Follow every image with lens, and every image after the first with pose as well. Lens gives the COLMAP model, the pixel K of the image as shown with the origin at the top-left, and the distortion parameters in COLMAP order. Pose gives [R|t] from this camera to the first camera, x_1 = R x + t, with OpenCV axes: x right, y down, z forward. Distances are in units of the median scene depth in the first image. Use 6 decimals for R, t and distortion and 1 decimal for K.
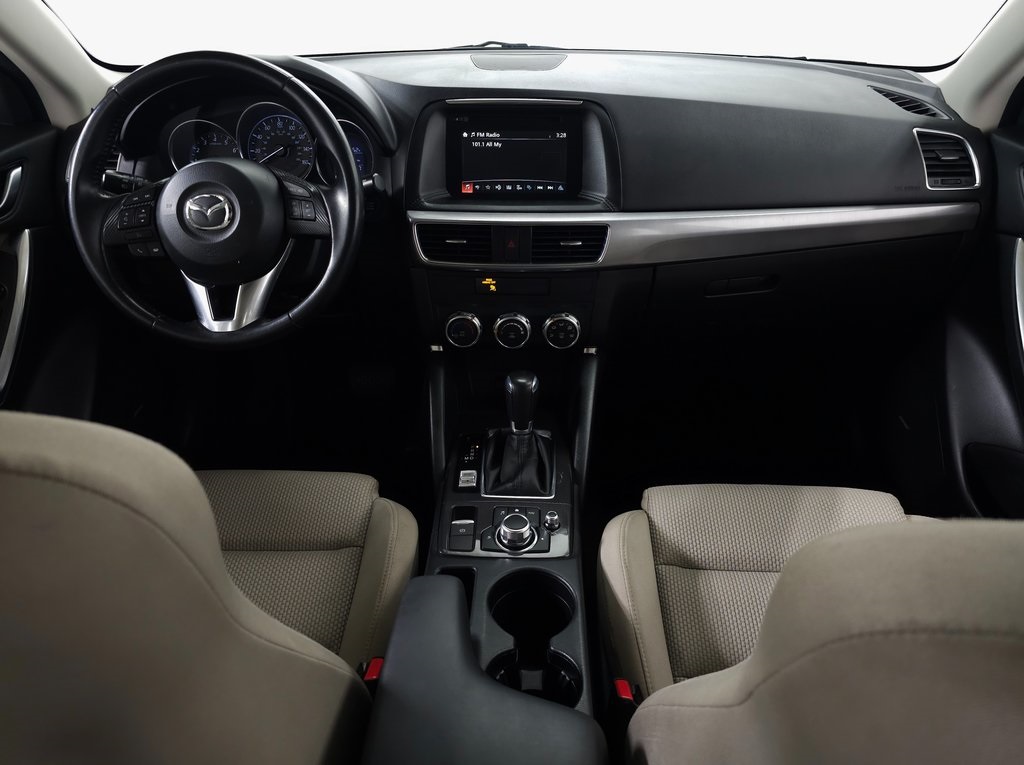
lens RADIAL K [[693.8, 0, 521.8], [0, 693.8, 389.1], [0, 0, 1]] dist [0.038901, -0.050435]
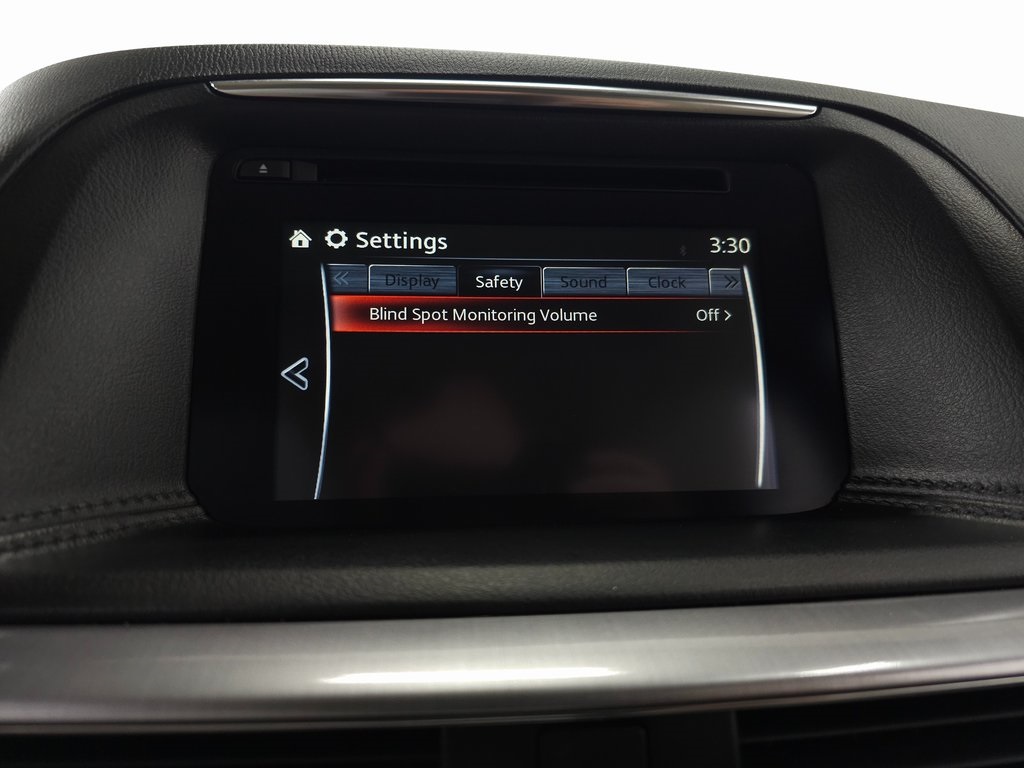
lens RADIAL K [[693.8, 0, 527.8], [0, 693.8, 397.8], [0, 0, 1]] dist [0.038901, -0.050435]
pose [[0.989847, -0.011321, 0.141689, -0.043674], [0.072413, 0.897933, -0.434135, -0.226436], [-0.122312, 0.439987, 0.889635, 0.835091]]
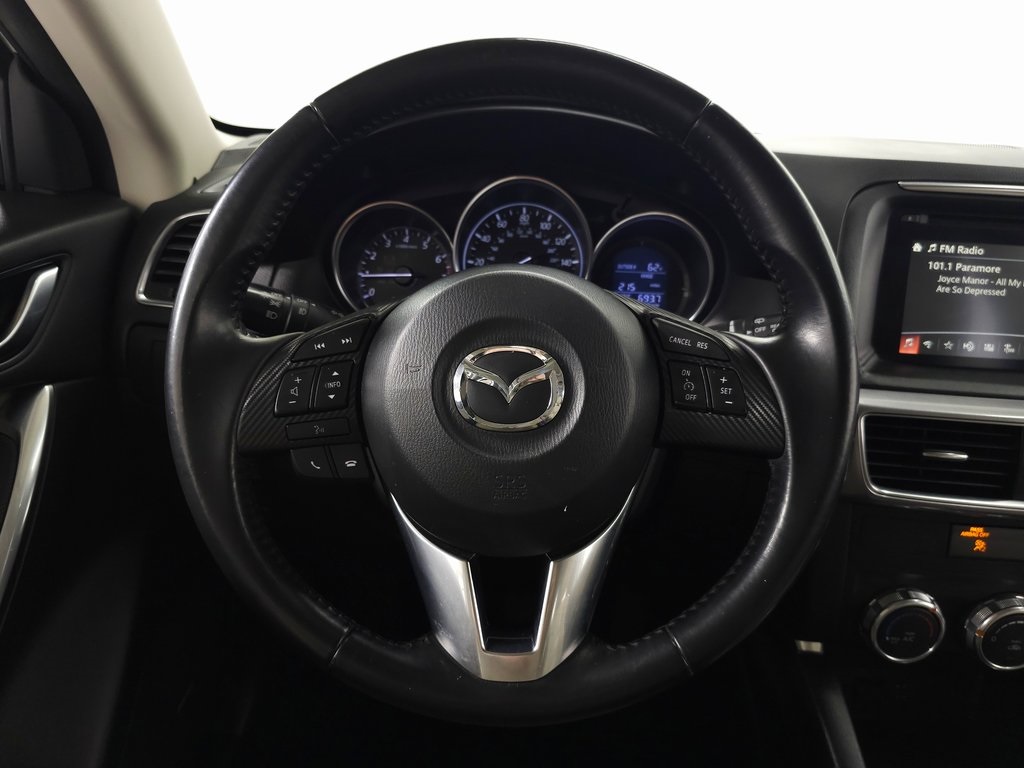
lens RADIAL K [[693.8, 0, 514.9], [0, 693.8, 378.1], [0, 0, 1]] dist [0.038901, -0.050435]
pose [[0.998897, 0.046930, 0.001583, -0.385325], [-0.045731, 0.979924, -0.194055, -0.155661], [-0.010658, 0.193768, 0.980989, 0.515292]]
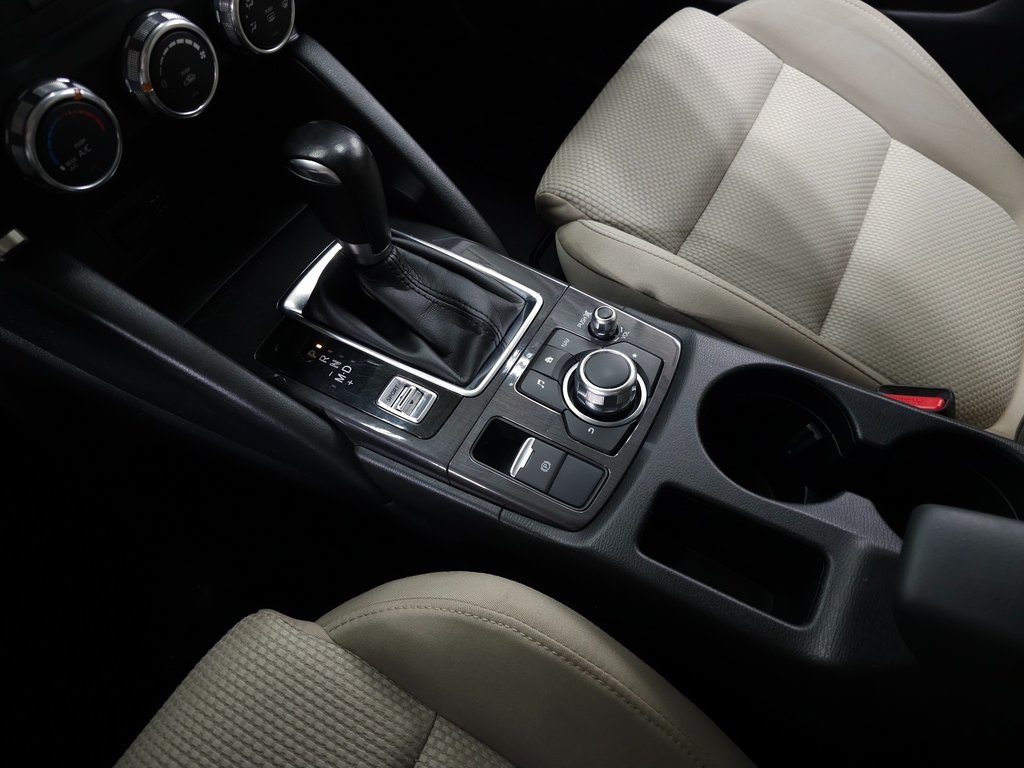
lens RADIAL K [[693.8, 0, 503.5], [0, 693.8, 381.9], [0, 0, 1]] dist [0.038901, -0.050435]
pose [[0.461344, -0.734078, 0.498289, -0.261247], [0.462575, 0.678268, 0.570944, -0.107041], [-0.757091, -0.032906, 0.652481, 0.635126]]
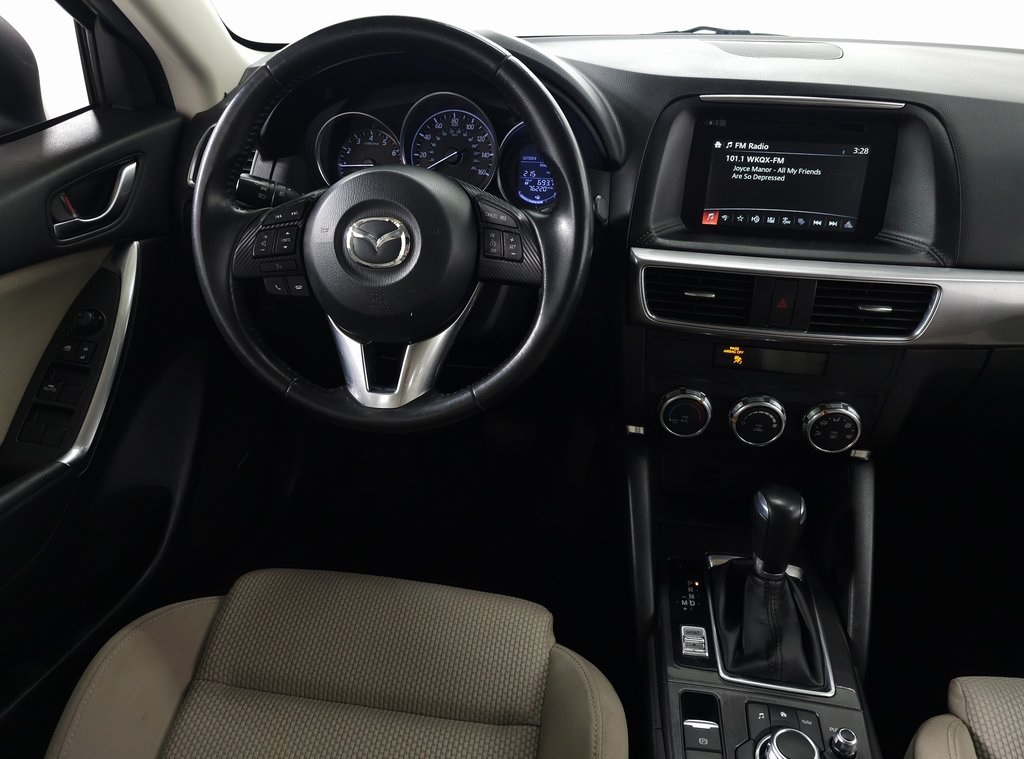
lens RADIAL K [[693.8, 0, 505.5], [0, 693.8, 371.9], [0, 0, 1]] dist [0.038901, -0.050435]
pose [[0.989468, 0.079081, -0.121242, -0.194370], [-0.081994, 0.996447, -0.019220, -0.103806], [0.119291, 0.028959, 0.992437, 0.277684]]
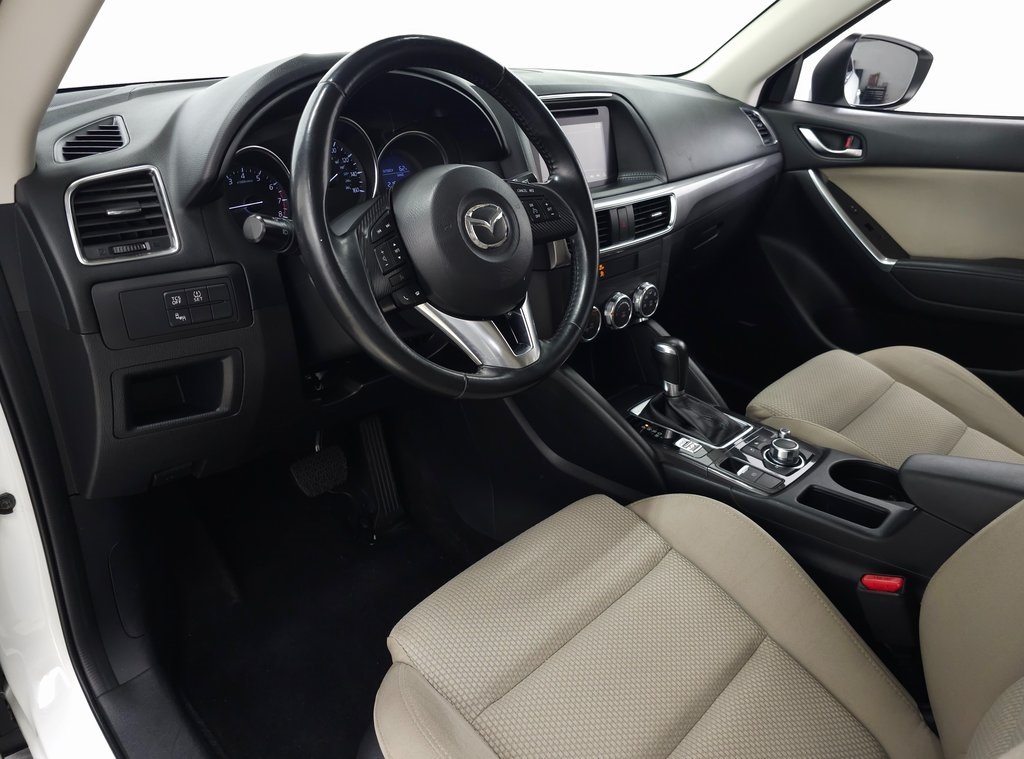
lens RADIAL K [[693.8, 0, 505.7], [0, 693.8, 379.0], [0, 0, 1]] dist [0.038901, -0.050435]
pose [[0.690894, -0.304940, 0.655497, -0.880250], [0.371127, 0.927703, 0.040403, -0.098835], [-0.620427, 0.215358, 0.754116, 0.363870]]
